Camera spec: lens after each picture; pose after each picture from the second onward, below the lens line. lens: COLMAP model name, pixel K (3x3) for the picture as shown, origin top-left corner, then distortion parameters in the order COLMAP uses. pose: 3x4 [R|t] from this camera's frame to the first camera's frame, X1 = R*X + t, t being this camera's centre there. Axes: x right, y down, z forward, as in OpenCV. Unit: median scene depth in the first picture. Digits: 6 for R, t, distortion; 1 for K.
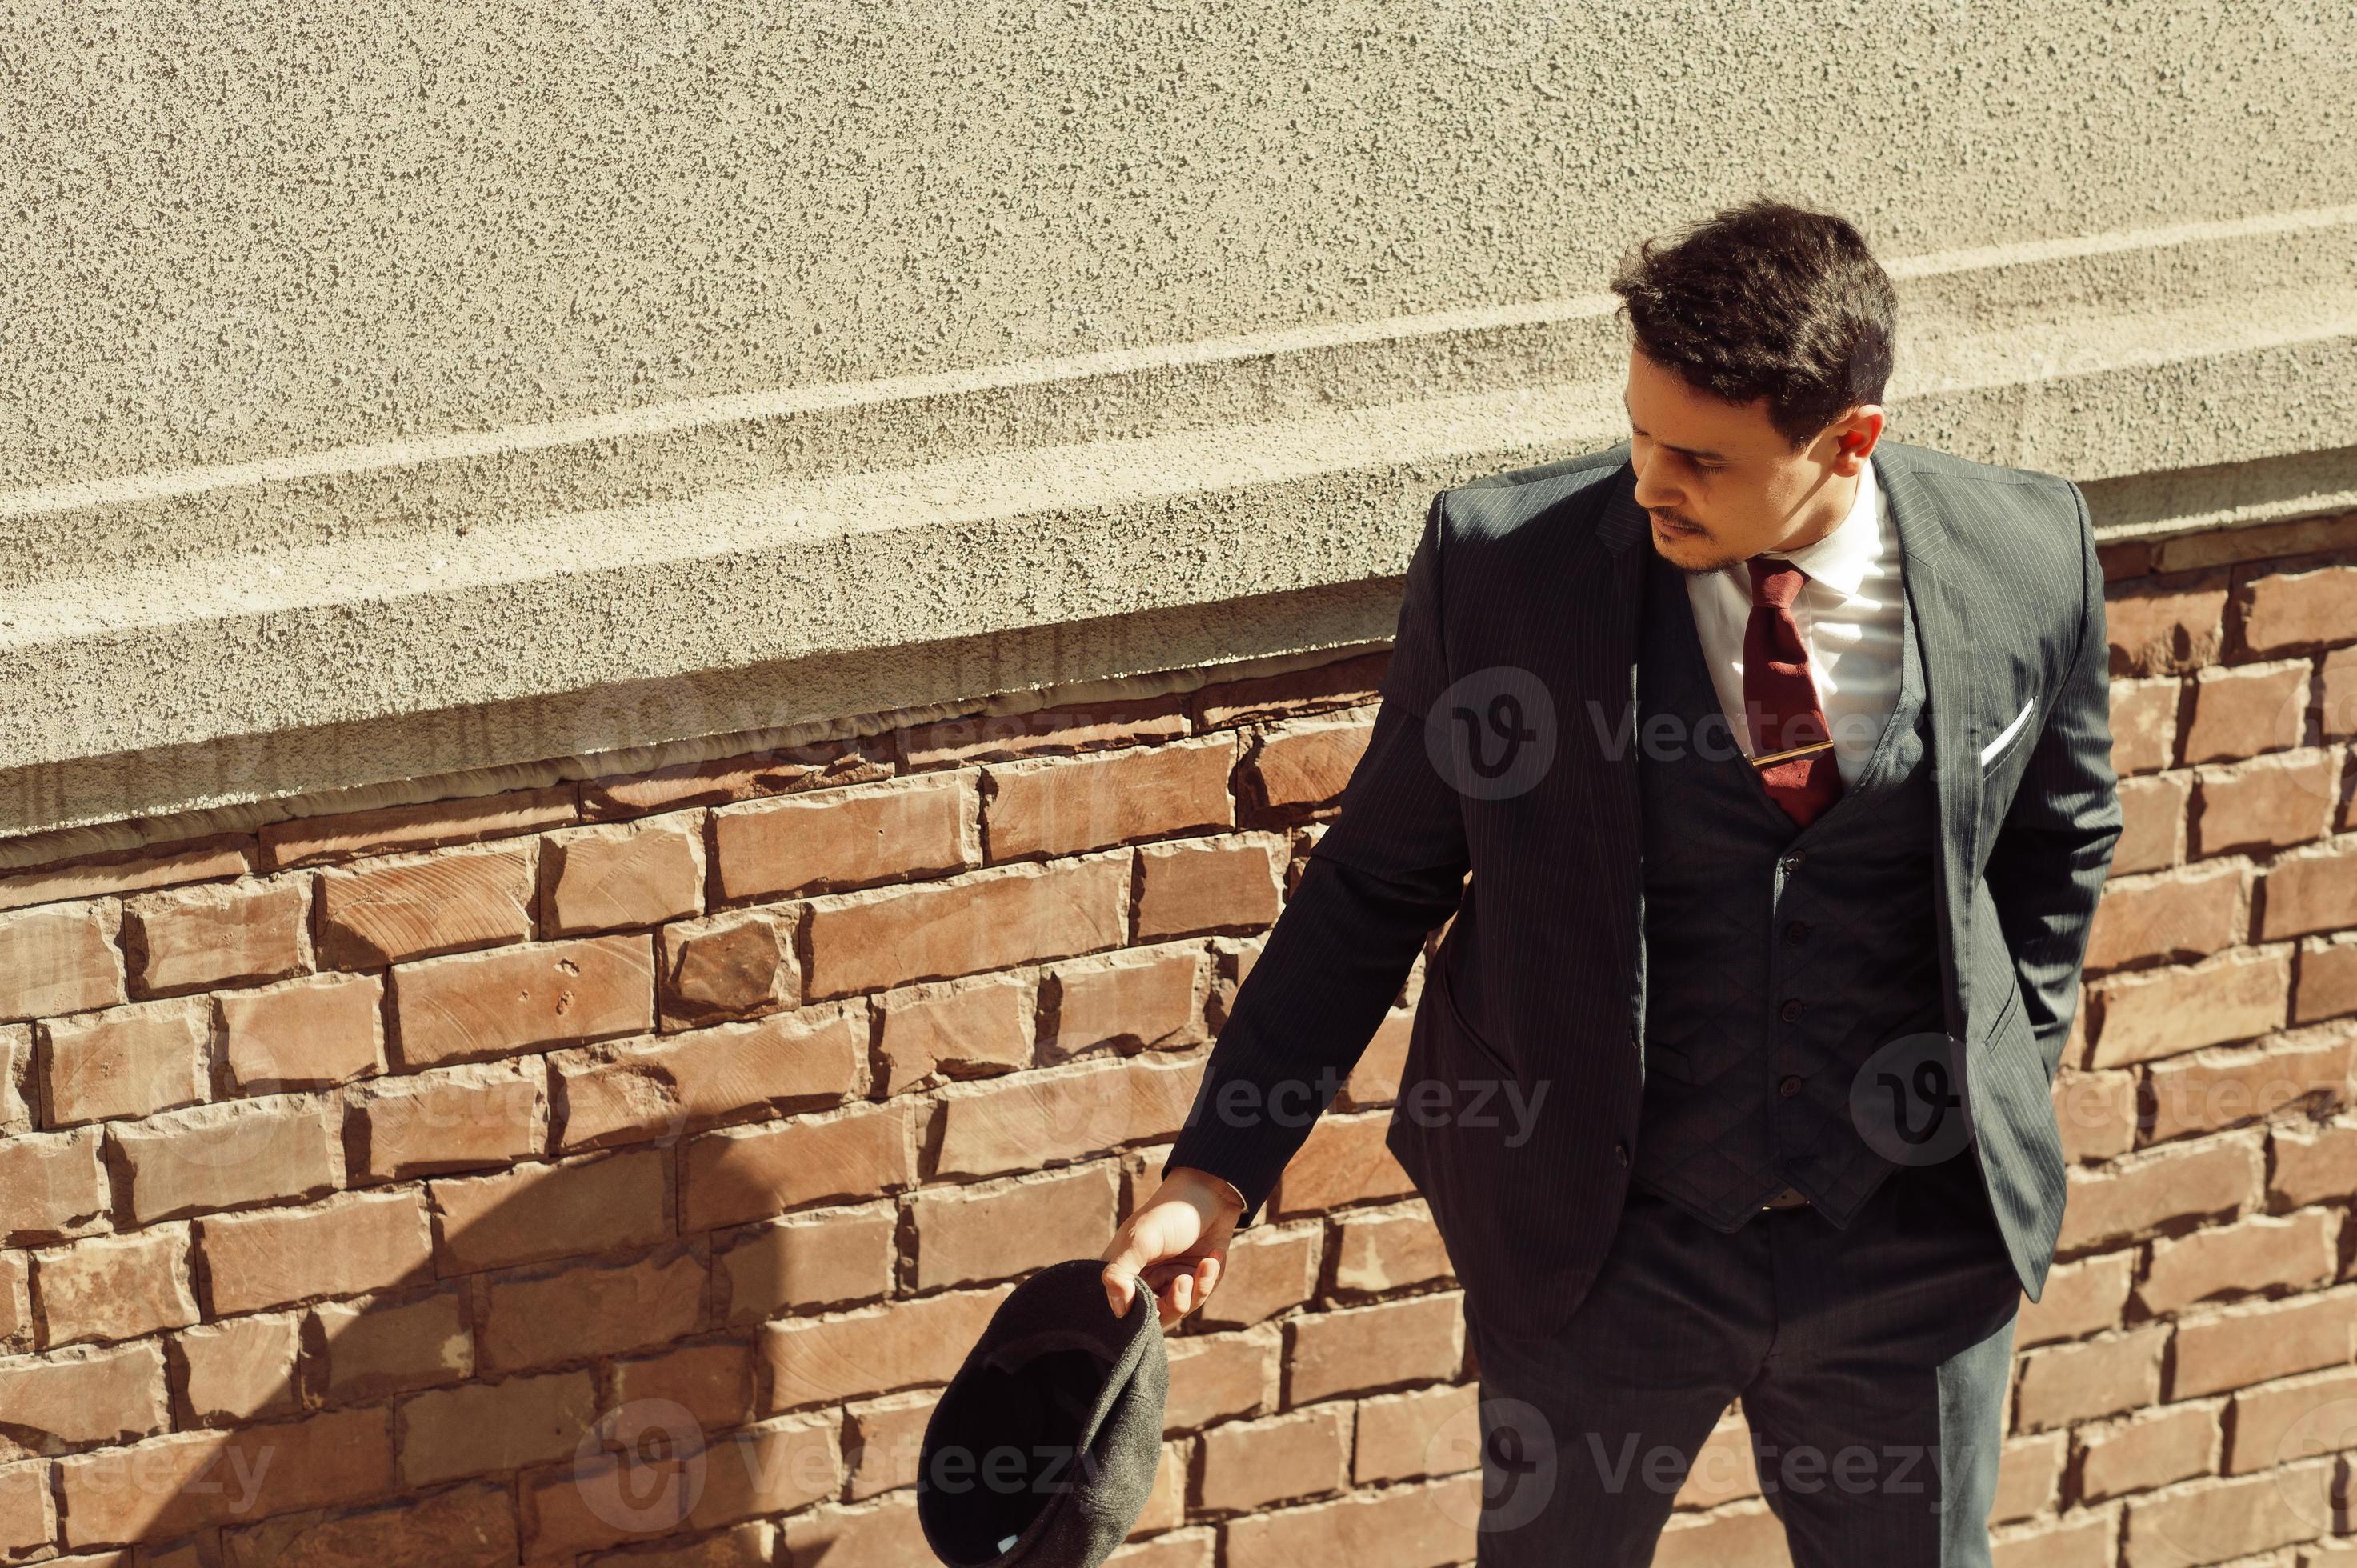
lens RADIAL K [[5666.1, 0, 1177.8], [0, 5666.1, 746.1], [0, 0, 1]] dist [-0.116650, -0.179914]
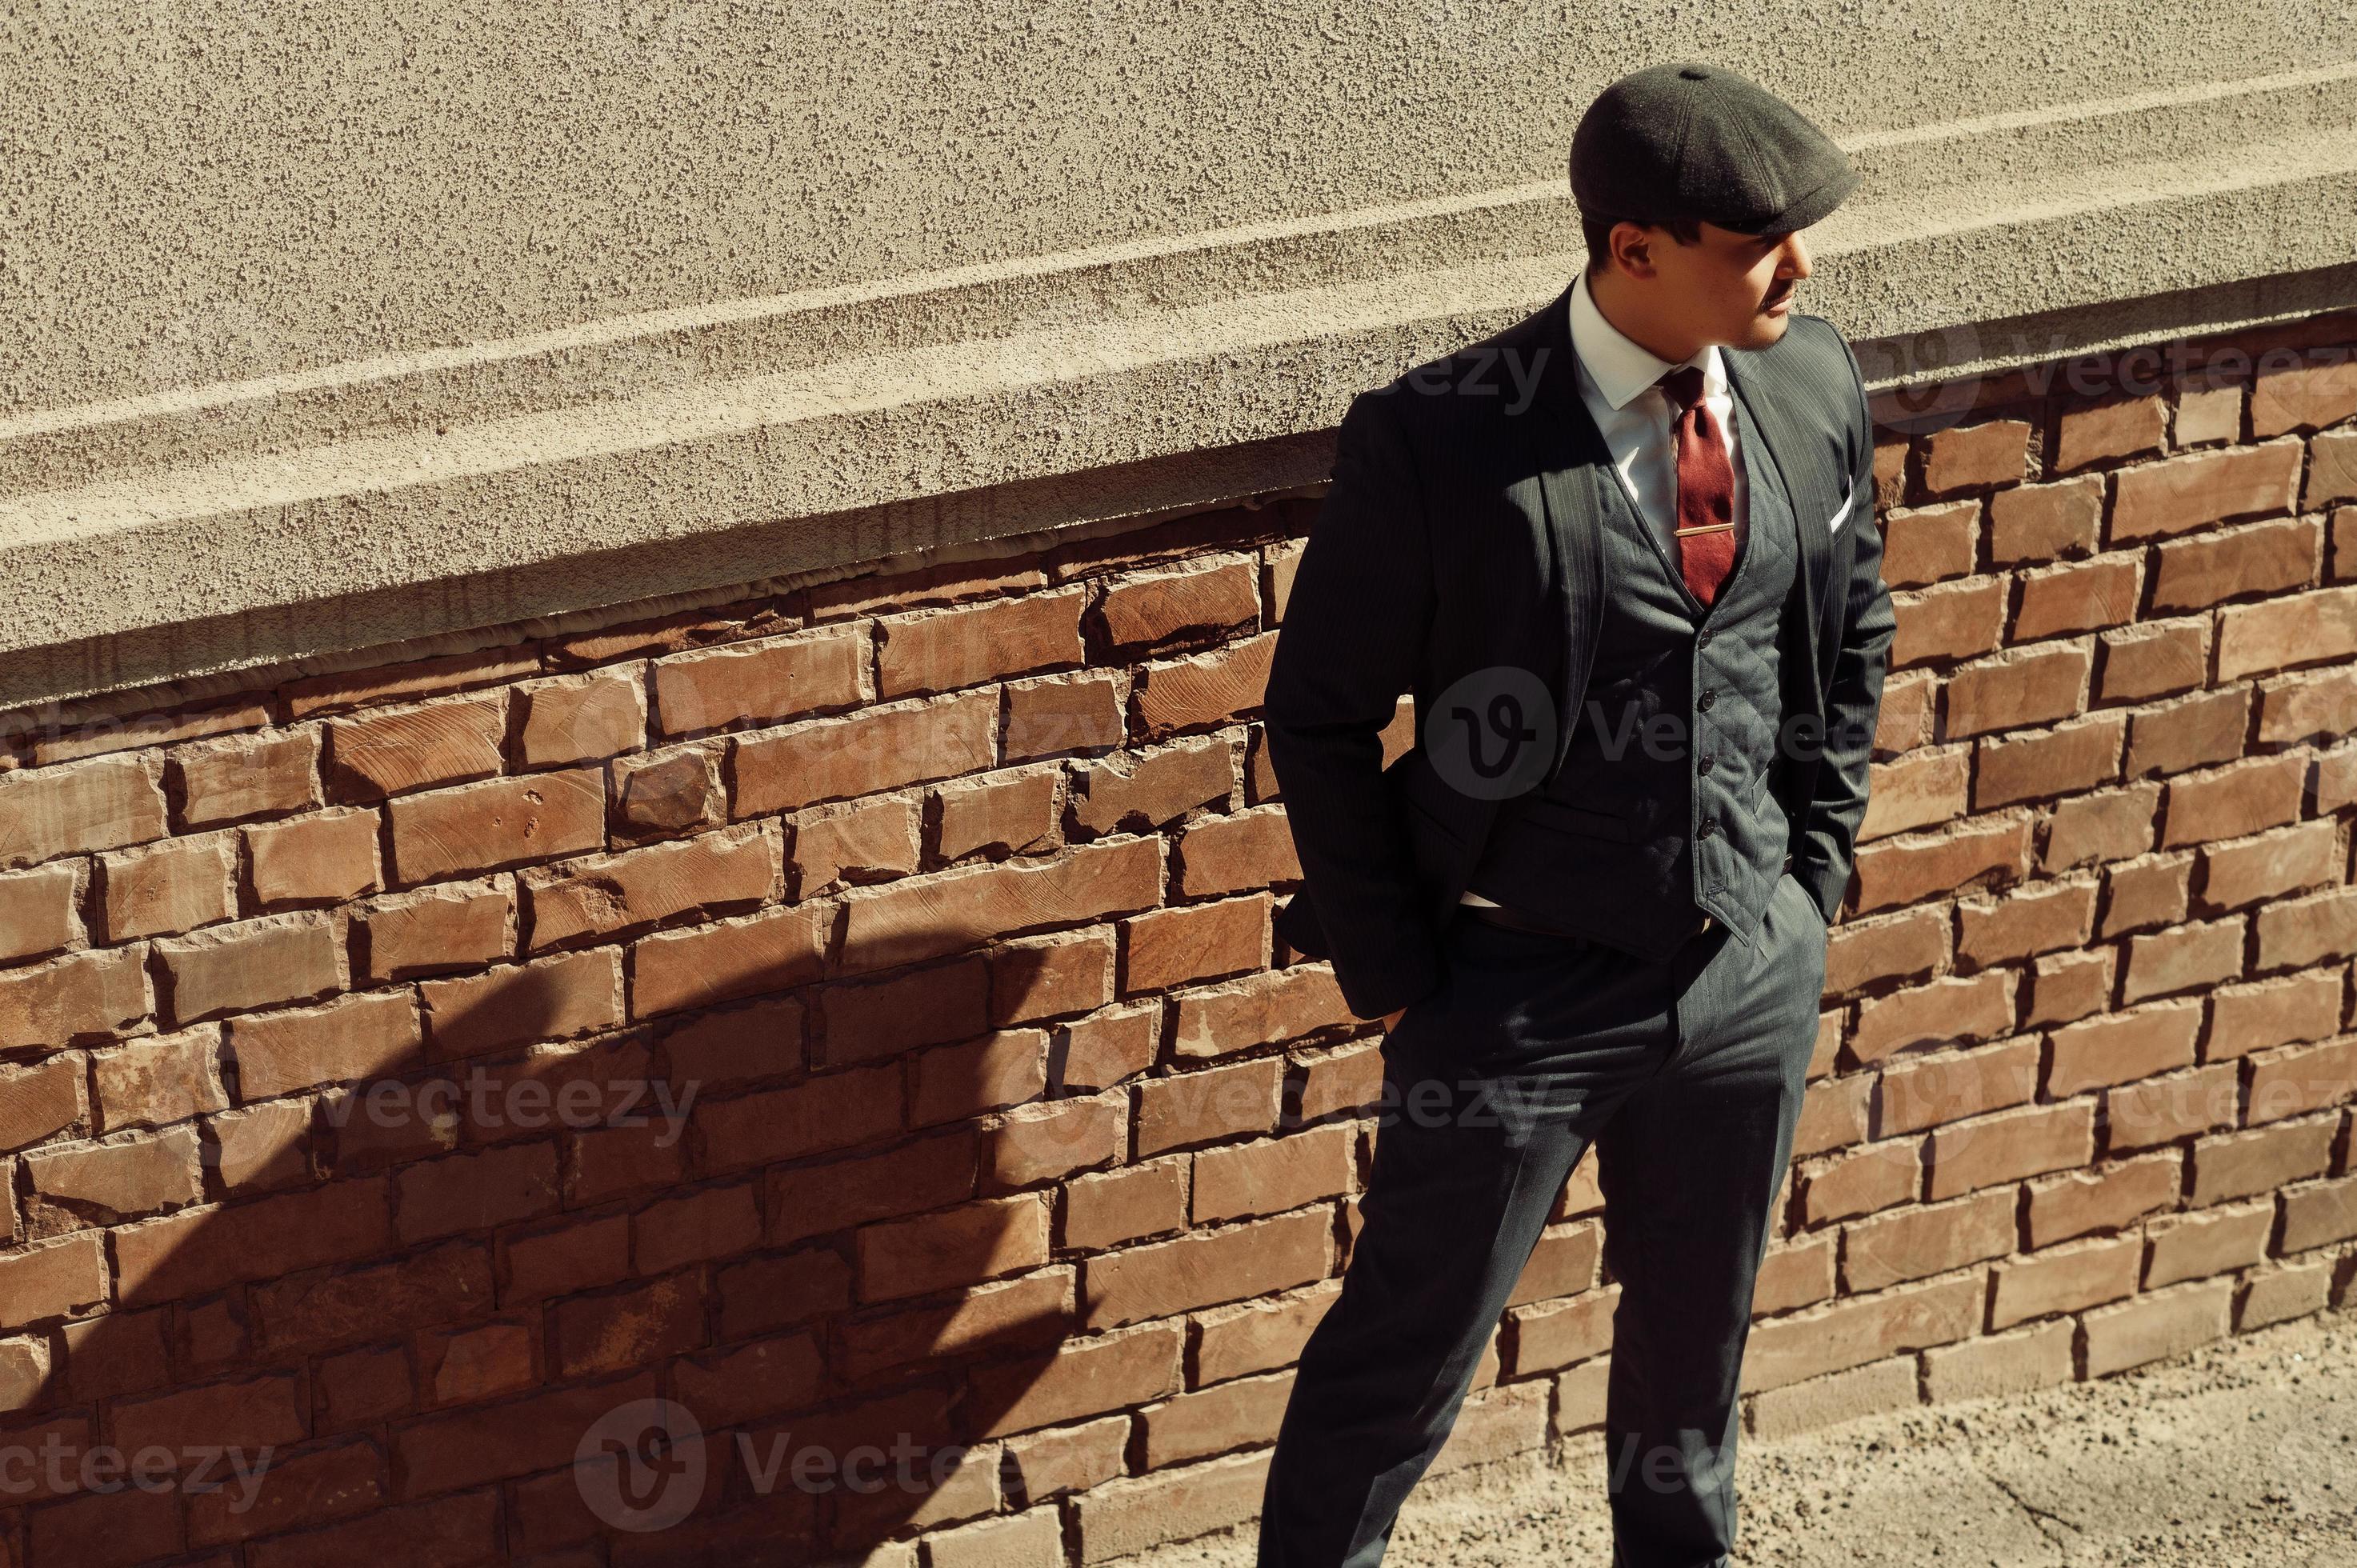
lens RADIAL K [[5666.1, 0, 1177.8], [0, 5666.1, 746.1], [0, 0, 1]] dist [-0.116650, -0.179914]
pose [[0.997705, -0.030488, 0.060457, -0.044009], [0.029364, 0.999381, 0.019393, 0.009319], [-0.061010, -0.017573, 0.997982, -0.189257]]
